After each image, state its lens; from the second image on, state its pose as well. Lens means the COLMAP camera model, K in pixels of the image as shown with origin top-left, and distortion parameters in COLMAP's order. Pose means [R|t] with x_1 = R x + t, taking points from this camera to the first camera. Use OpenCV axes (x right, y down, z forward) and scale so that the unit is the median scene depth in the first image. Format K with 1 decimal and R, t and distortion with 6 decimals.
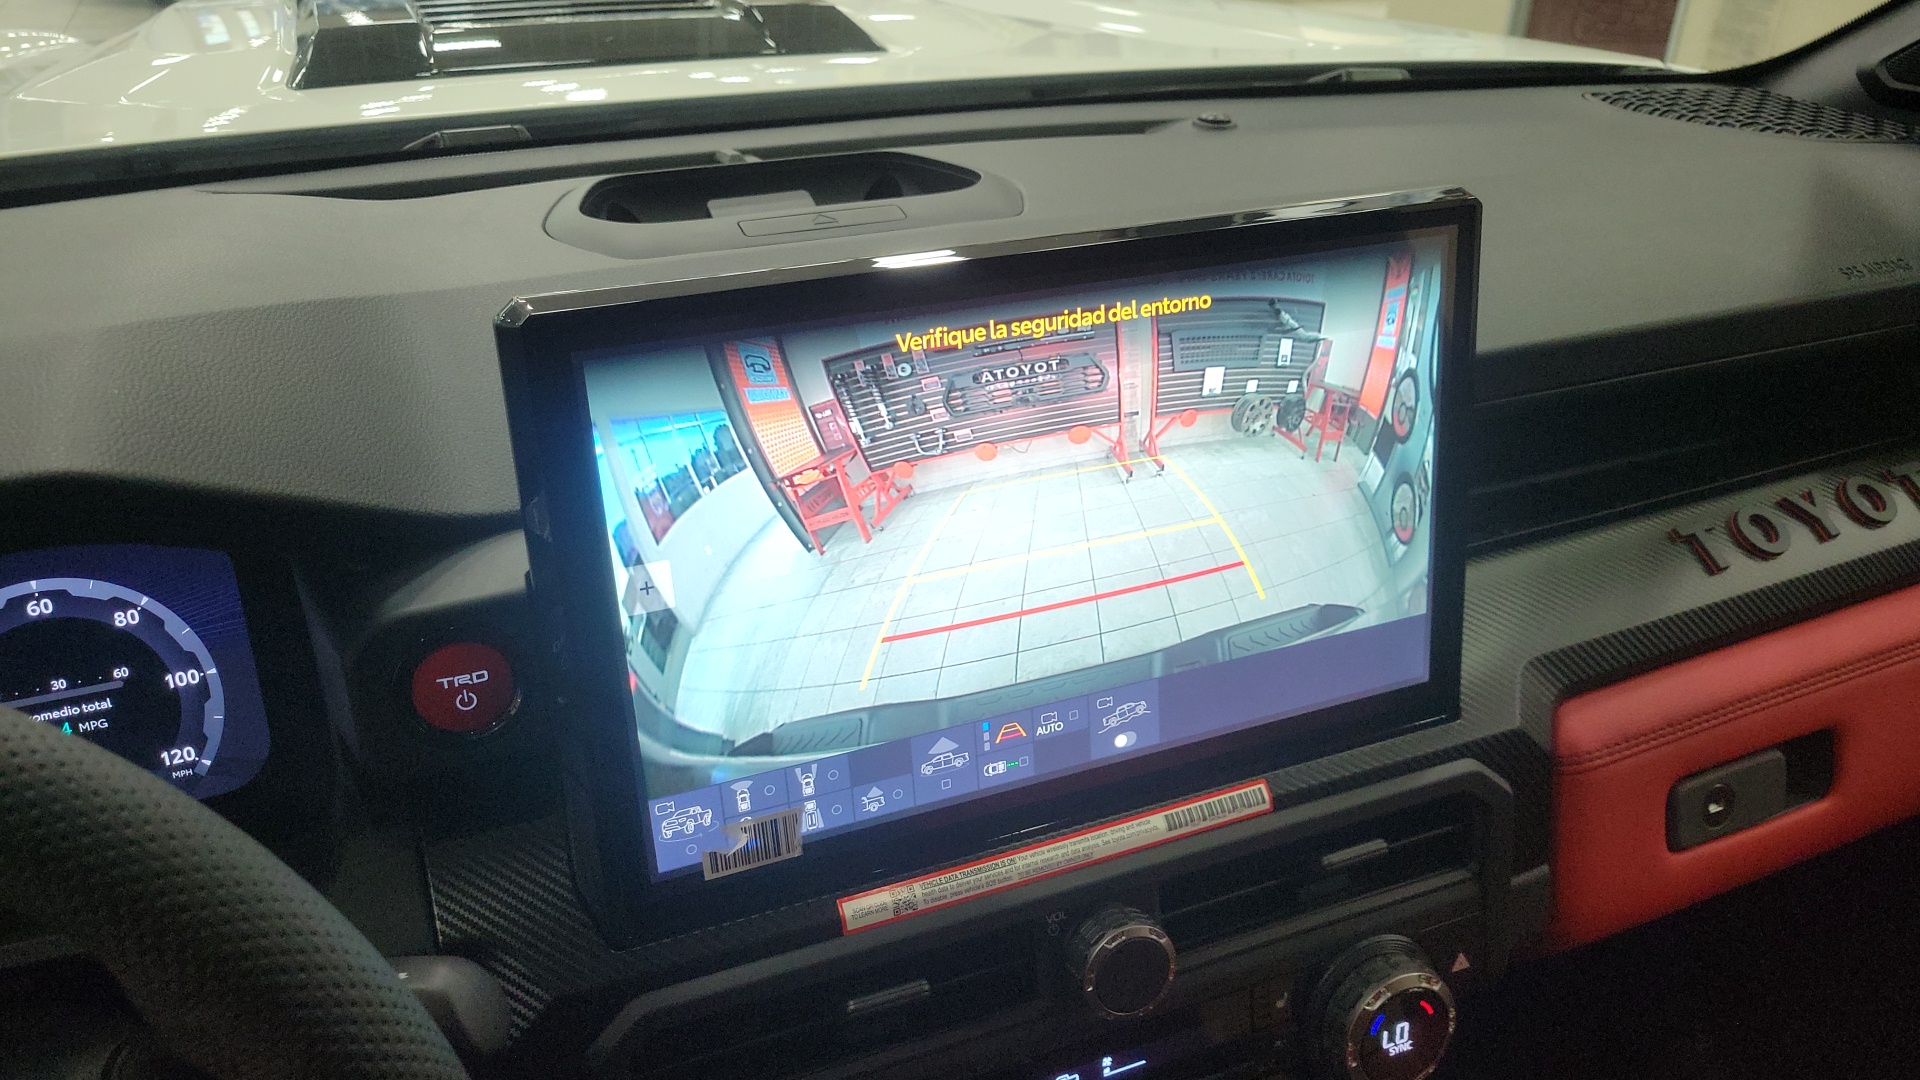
lens RADIAL K [[1484.6, 0, 957.4], [0, 1484.6, 544.3], [0, 0, 1]] dist [0.014399, 0.007123]
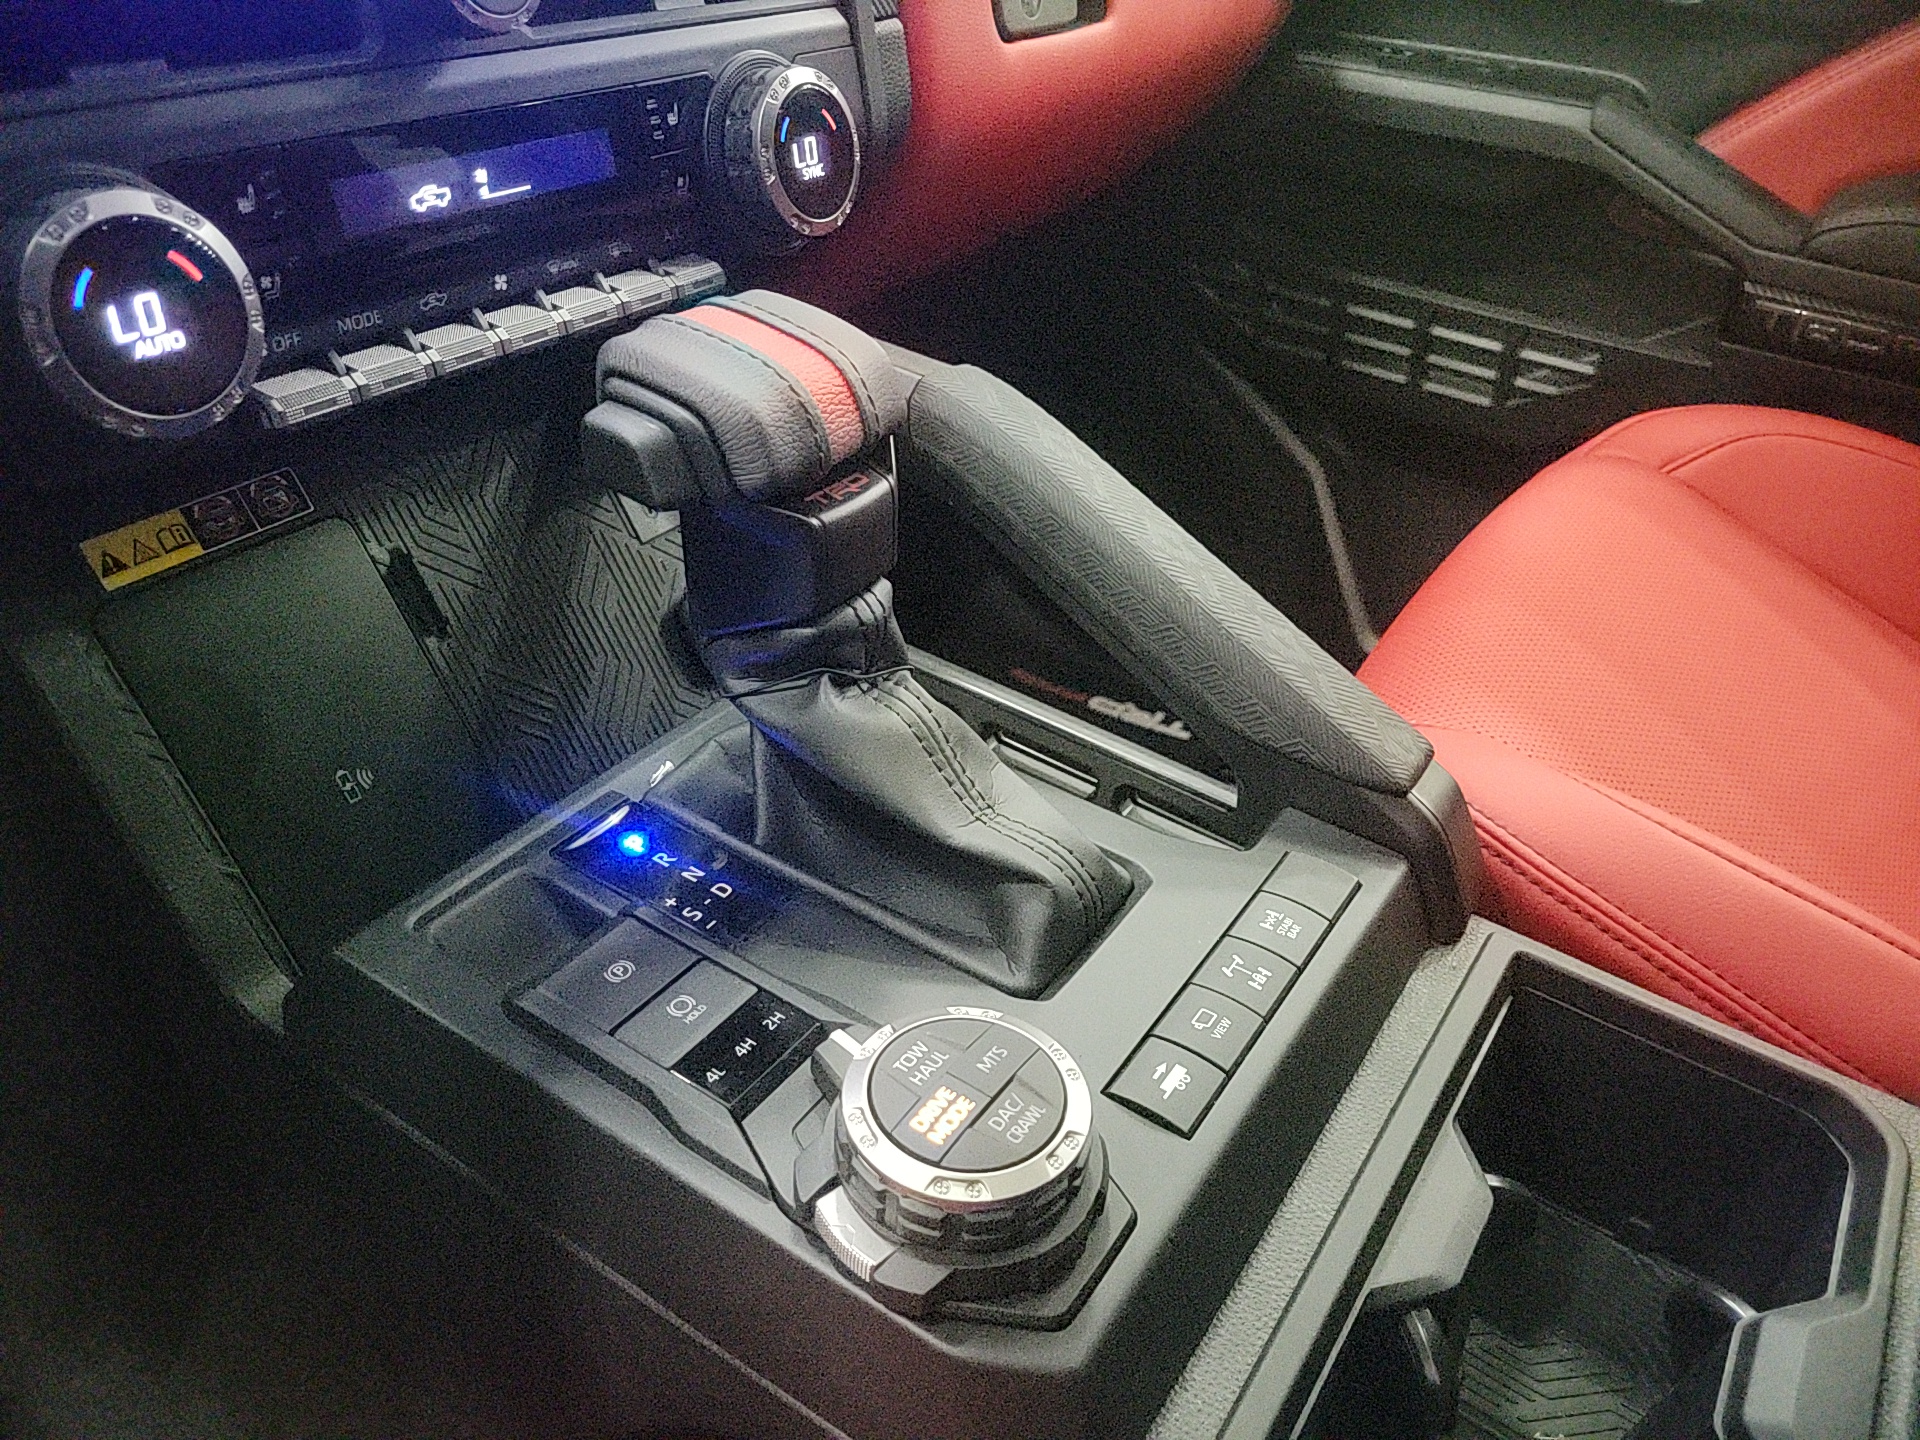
lens RADIAL K [[1466.6, 0, 960.0], [0, 1466.6, 720.0], [0, 0, 1]] dist [0.025081, -0.003691]
pose [[0.832157, -0.269784, 0.484491, -0.141631], [0.213662, 0.962211, 0.168814, 0.570172], [-0.511726, -0.036963, 0.858353, 0.238142]]
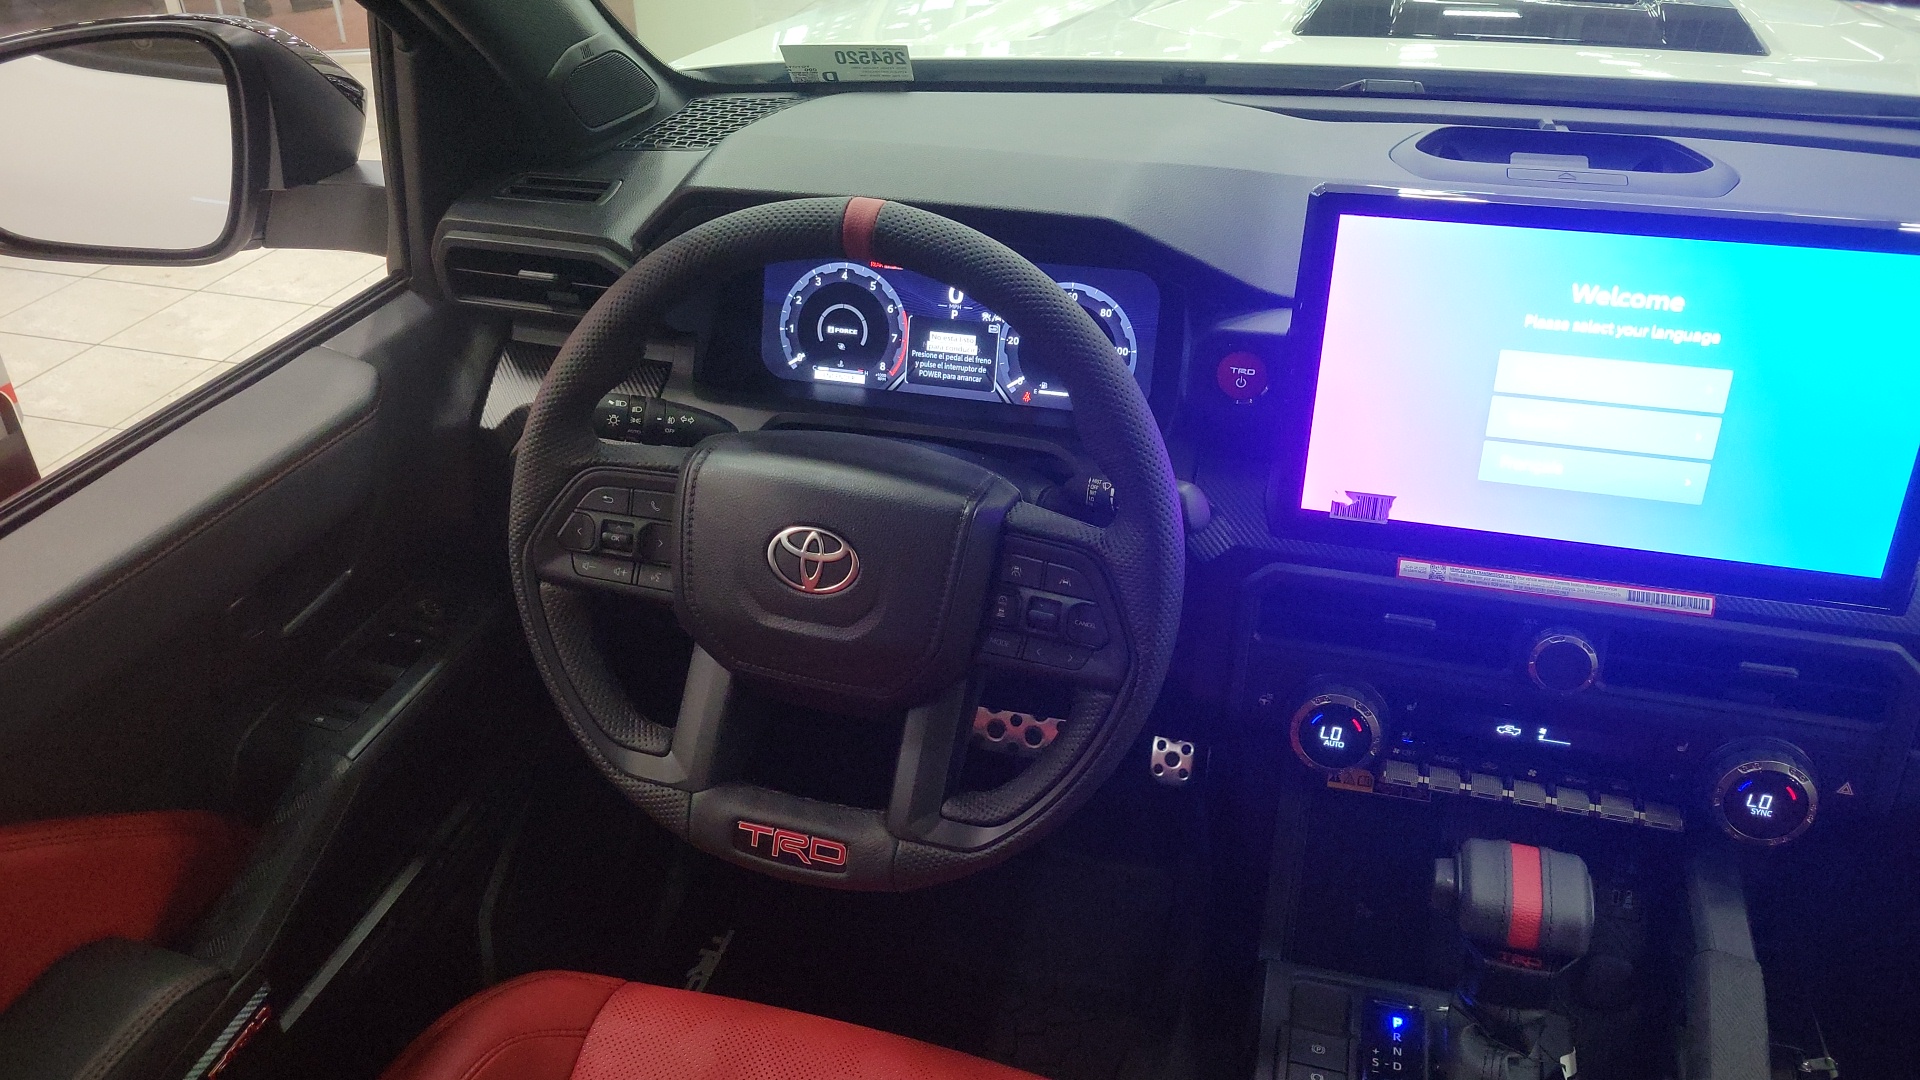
lens RADIAL K [[1445.4, 0, 963.1], [0, 1445.4, 537.6], [0, 0, 1]] dist [0.032888, -0.002018]
pose [[0.787563, 0.310281, -0.532419, 0.395629], [-0.281631, 0.949710, 0.136875, 0.121476], [0.548114, 0.042148, 0.835341, -0.672708]]
